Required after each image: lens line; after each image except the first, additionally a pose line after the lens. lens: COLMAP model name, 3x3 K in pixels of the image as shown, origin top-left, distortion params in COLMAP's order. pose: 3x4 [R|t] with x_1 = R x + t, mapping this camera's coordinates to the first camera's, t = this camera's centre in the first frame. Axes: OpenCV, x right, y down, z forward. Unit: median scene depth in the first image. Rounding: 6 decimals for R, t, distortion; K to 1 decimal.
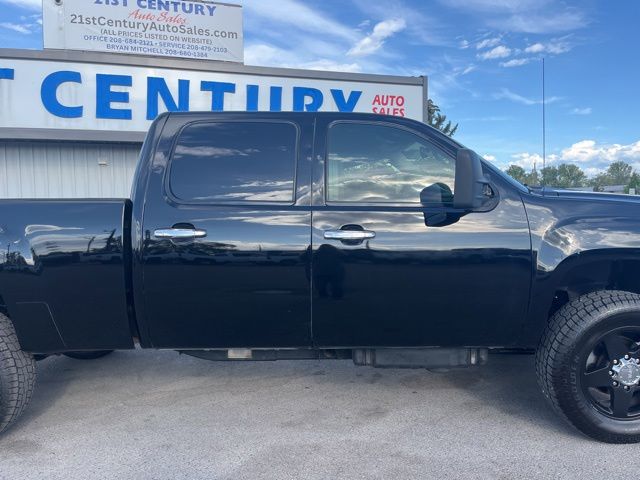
lens RADIAL K [[486.8, 0, 321.2], [0, 486.8, 239.3], [0, 0, 1]] dist [0.079062, -0.124260]
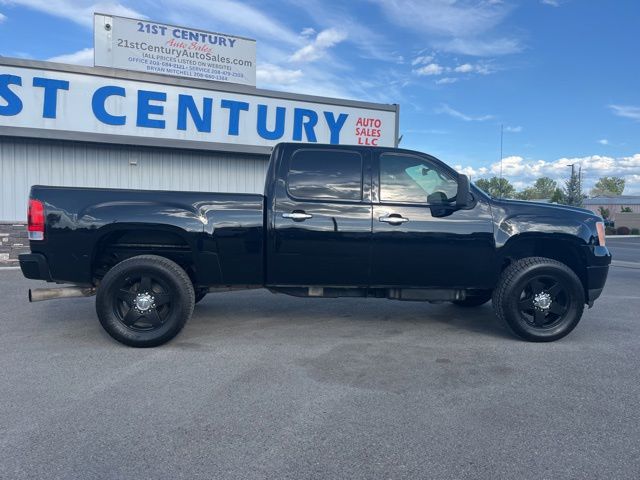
lens RADIAL K [[489.7, 0, 318.2], [0, 489.7, 237.1], [0, 0, 1]] dist [0.051318, -0.079358]
pose [[0.992900, 0.029230, 0.115305, -0.138341], [-0.027875, 0.999522, -0.013350, 0.028310], [-0.115640, 0.010042, 0.993240, -0.237369]]
